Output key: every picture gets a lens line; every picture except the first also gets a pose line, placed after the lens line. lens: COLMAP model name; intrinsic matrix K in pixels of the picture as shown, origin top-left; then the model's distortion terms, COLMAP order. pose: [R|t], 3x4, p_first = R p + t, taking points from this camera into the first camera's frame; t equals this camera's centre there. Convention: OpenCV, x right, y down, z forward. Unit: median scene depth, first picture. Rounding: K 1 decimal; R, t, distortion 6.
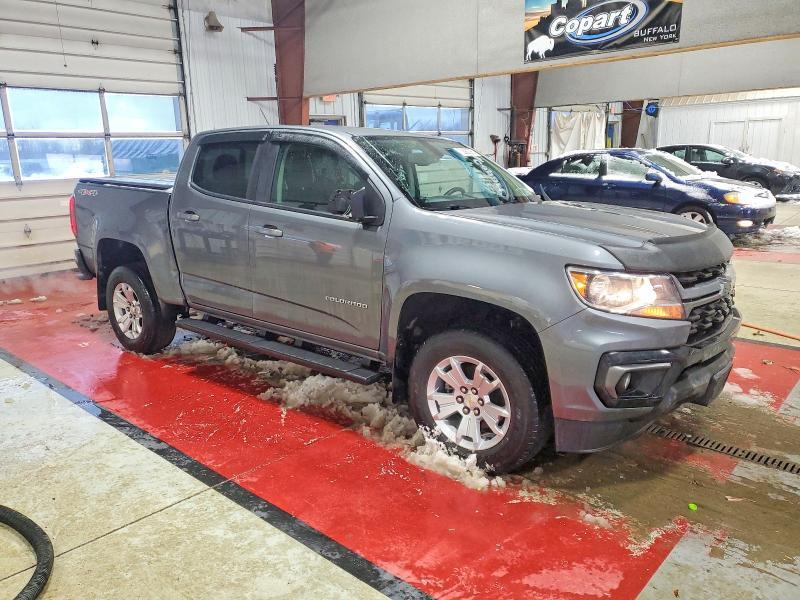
lens RADIAL K [[612.9, 0, 389.0], [0, 612.9, 297.4], [0, 0, 1]] dist [-0.053025, 0.097413]
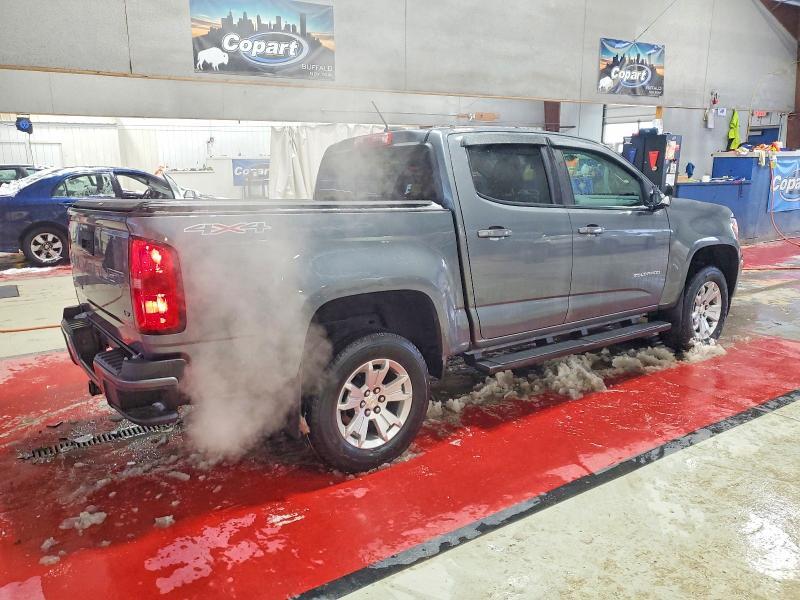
lens RADIAL K [[612.9, 0, 389.0], [0, 612.9, 297.4], [0, 0, 1]] dist [-0.053025, 0.097413]
pose [[0.265595, -0.184986, 0.946171, -0.716959], [0.221618, 0.966852, 0.126820, -0.114803], [-0.938267, 0.176006, 0.297787, 0.562189]]
